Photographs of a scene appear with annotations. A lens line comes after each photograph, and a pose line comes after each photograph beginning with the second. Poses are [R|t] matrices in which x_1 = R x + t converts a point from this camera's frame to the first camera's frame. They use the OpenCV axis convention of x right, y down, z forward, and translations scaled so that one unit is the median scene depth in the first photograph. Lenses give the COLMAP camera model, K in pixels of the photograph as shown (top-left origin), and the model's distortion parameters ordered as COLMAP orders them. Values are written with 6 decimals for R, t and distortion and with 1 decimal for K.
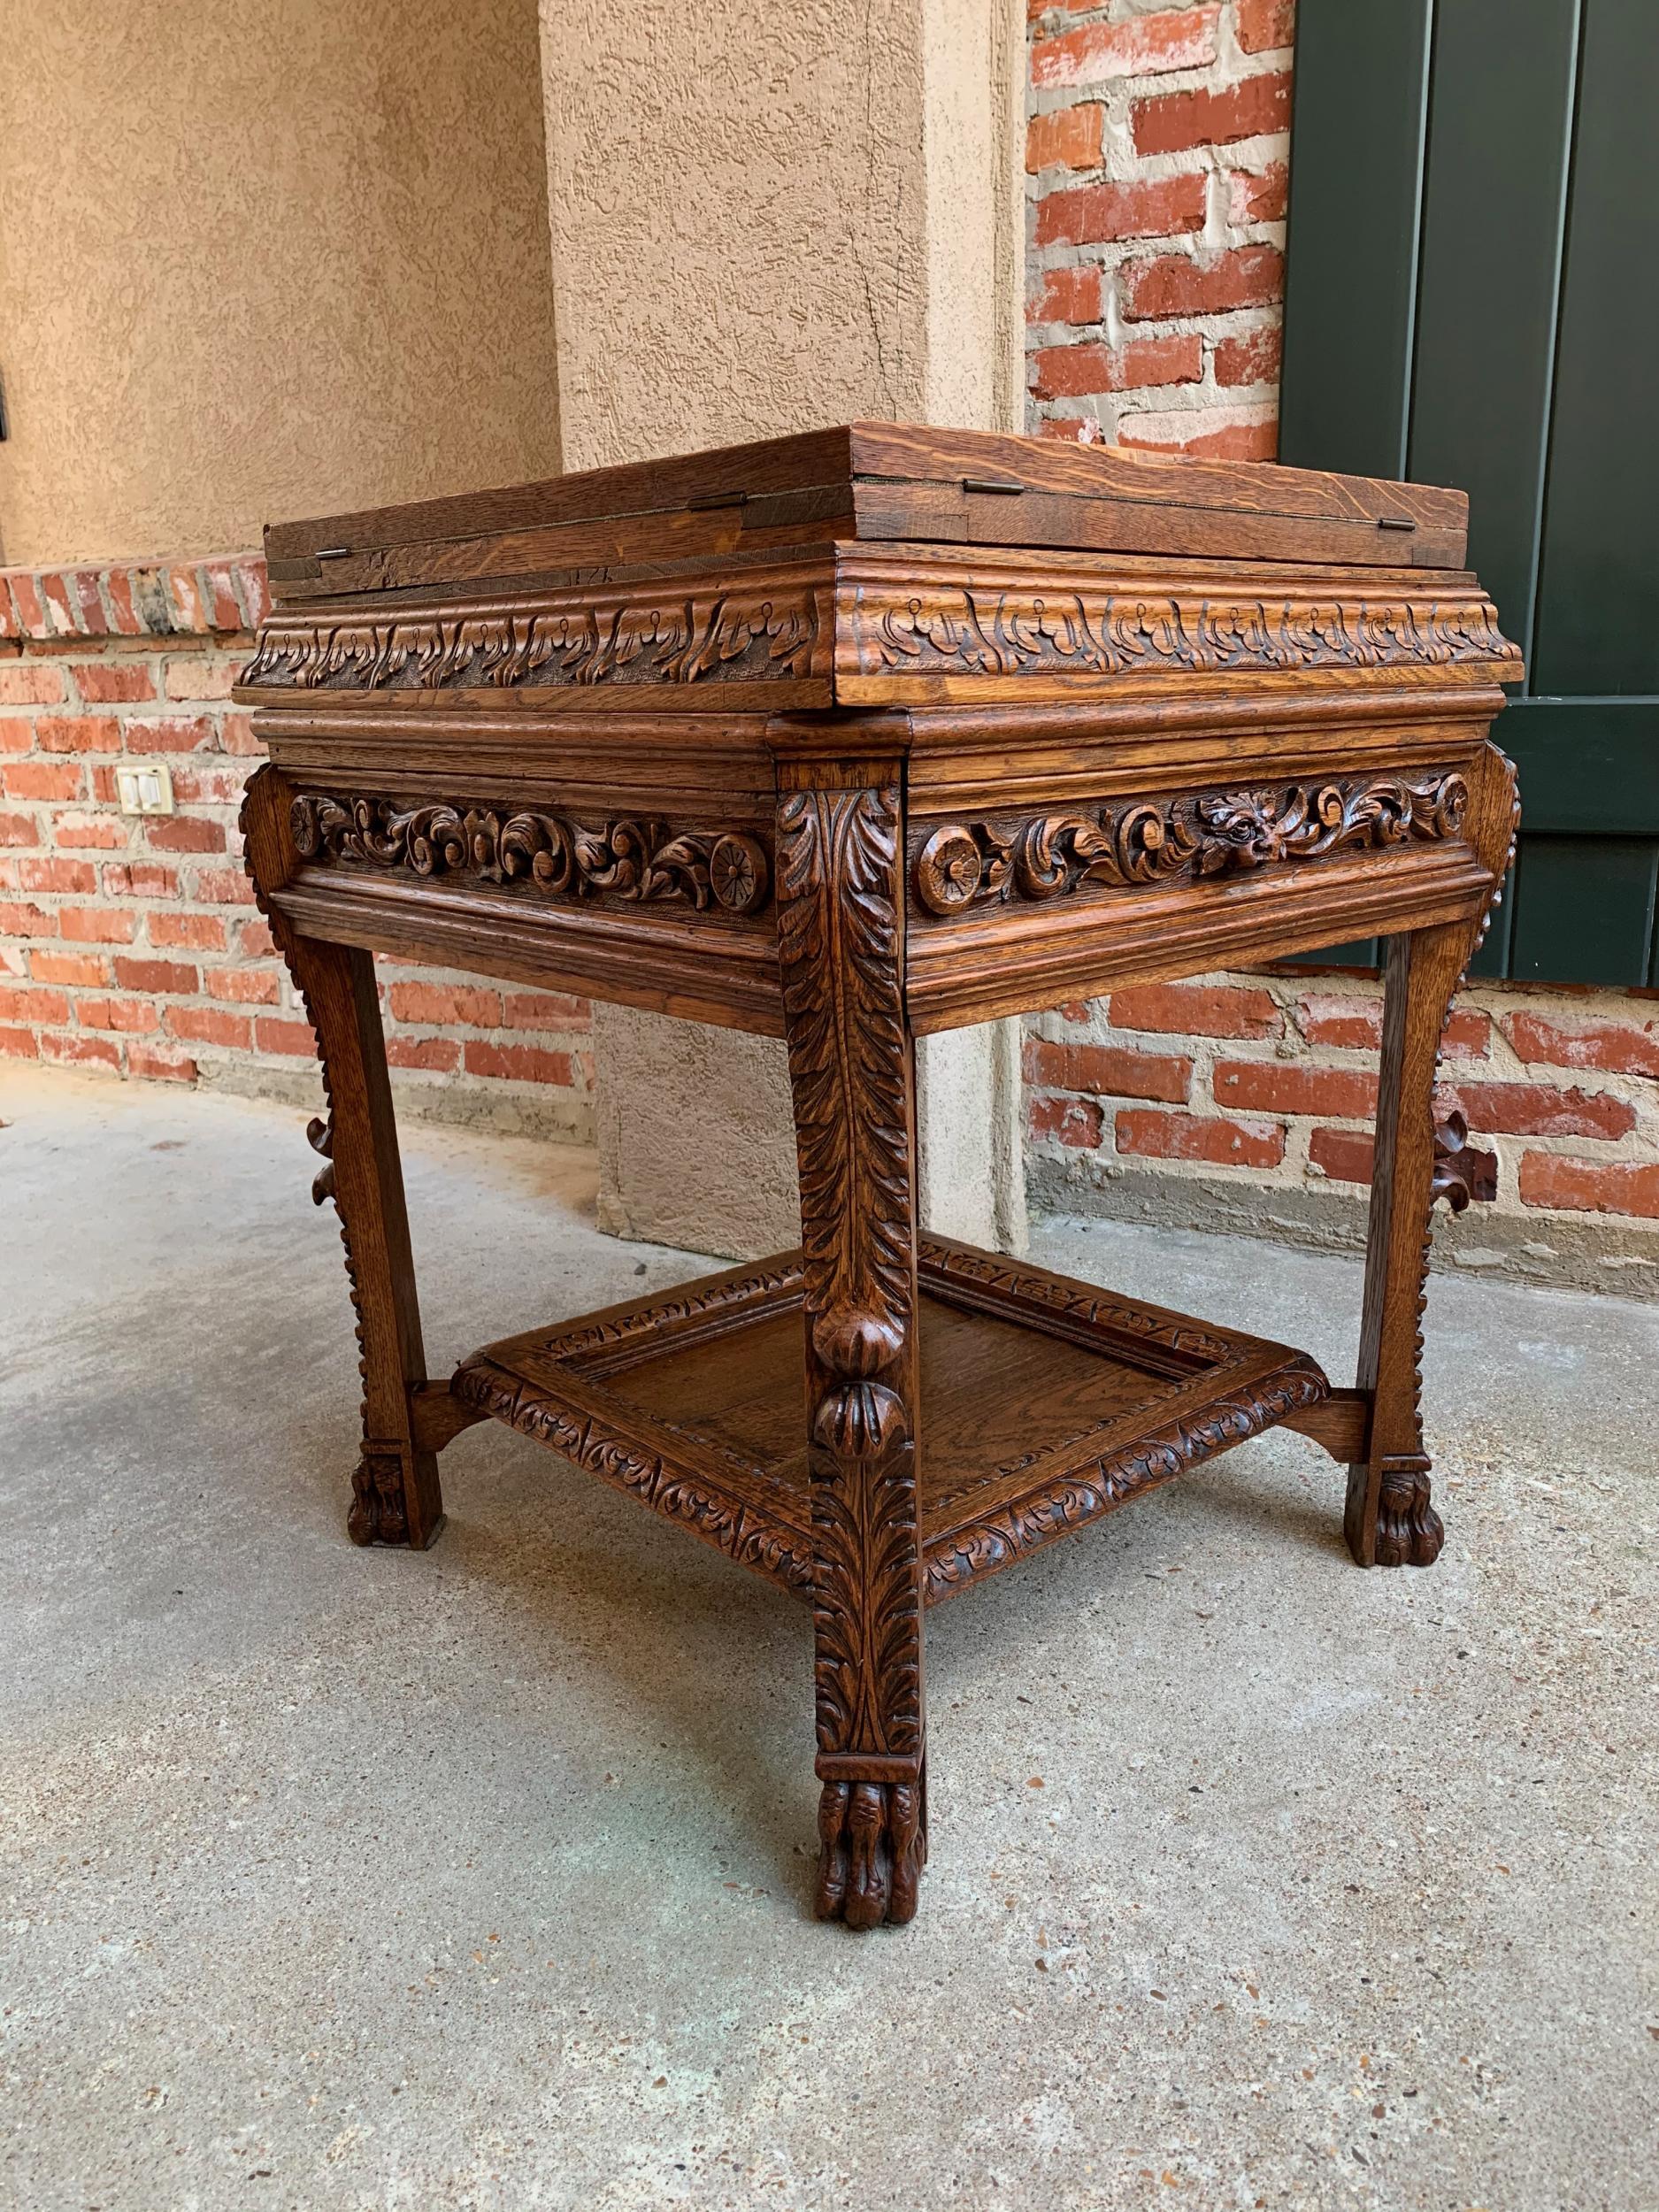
lens RADIAL K [[1712.6, 0, 837.5], [0, 1712.6, 1091.7], [0, 0, 1]] dist [0.012349, -0.005720]
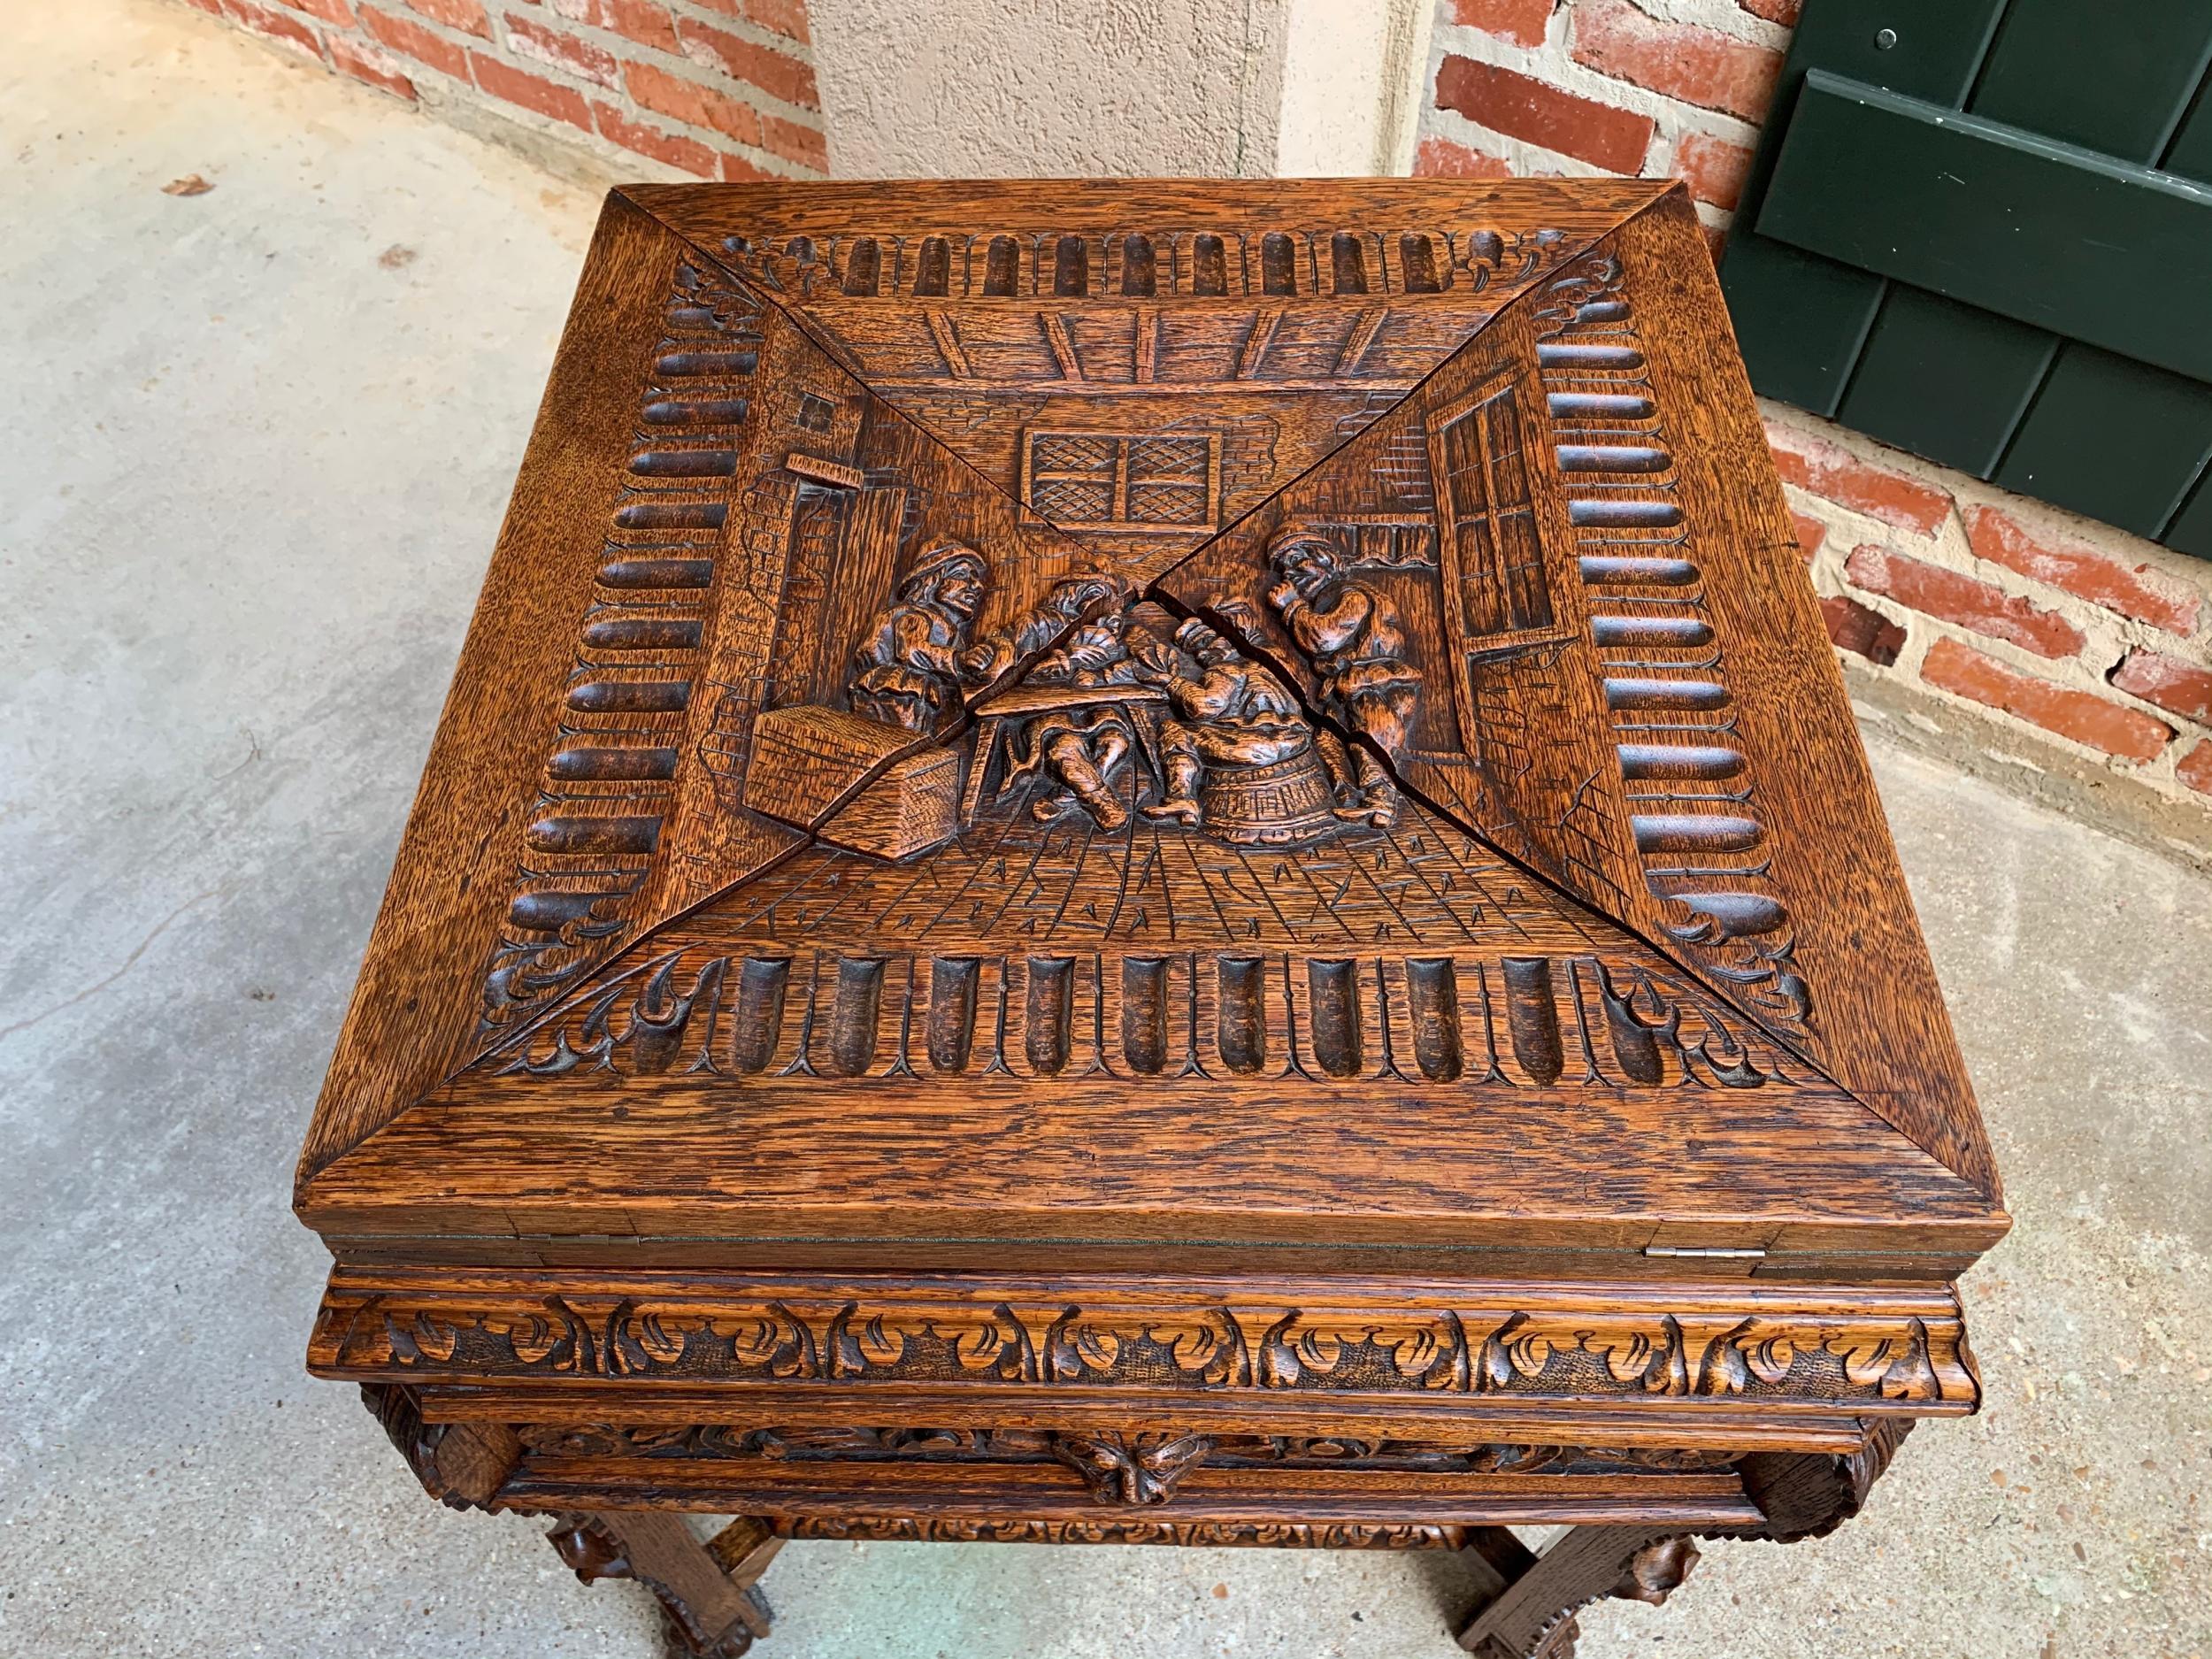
lens RADIAL K [[1712.6, 0, 1106.2], [0, 1712.6, 819.9], [0, 0, 1]] dist [0.012349, -0.005720]
pose [[0.996525, 0.071358, -0.042959, 0.030087], [-0.027570, 0.769292, 0.638302, -0.429282], [0.078596, -0.634899, 0.768587, 0.255316]]
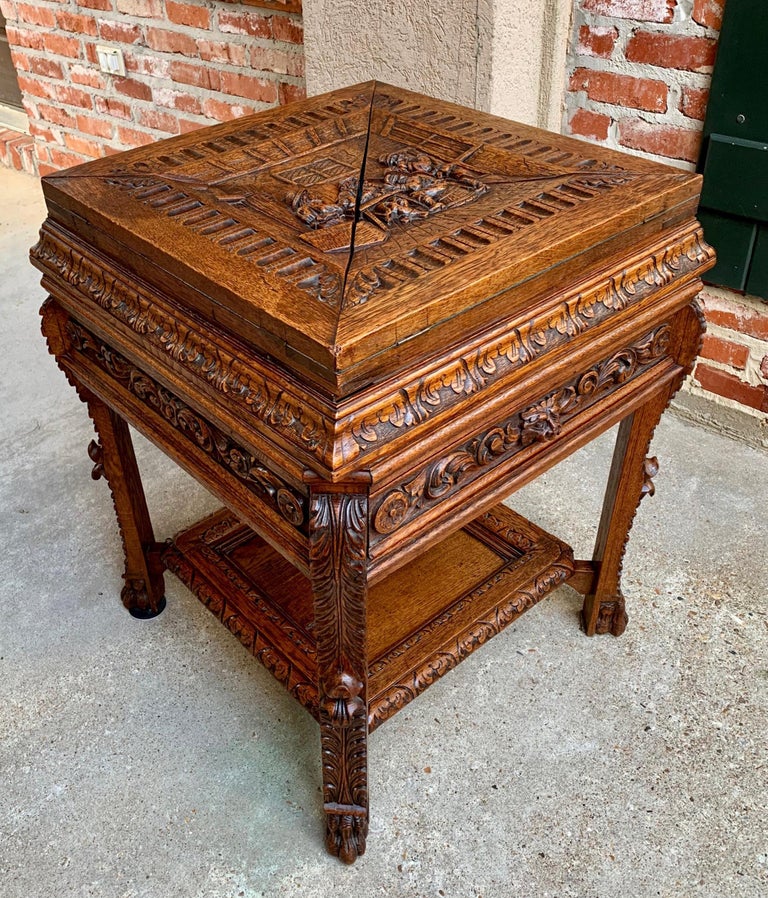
lens RADIAL K [[945.9, 0, 347.8], [0, 945.9, 415.9], [0, 0, 1]] dist [0.008256, 0.000000]
pose [[0.976104, 0.106376, -0.189486, 0.118569], [-0.030052, 0.929690, 0.367115, -0.301164], [0.215215, -0.352648, 0.910671, -0.014821]]
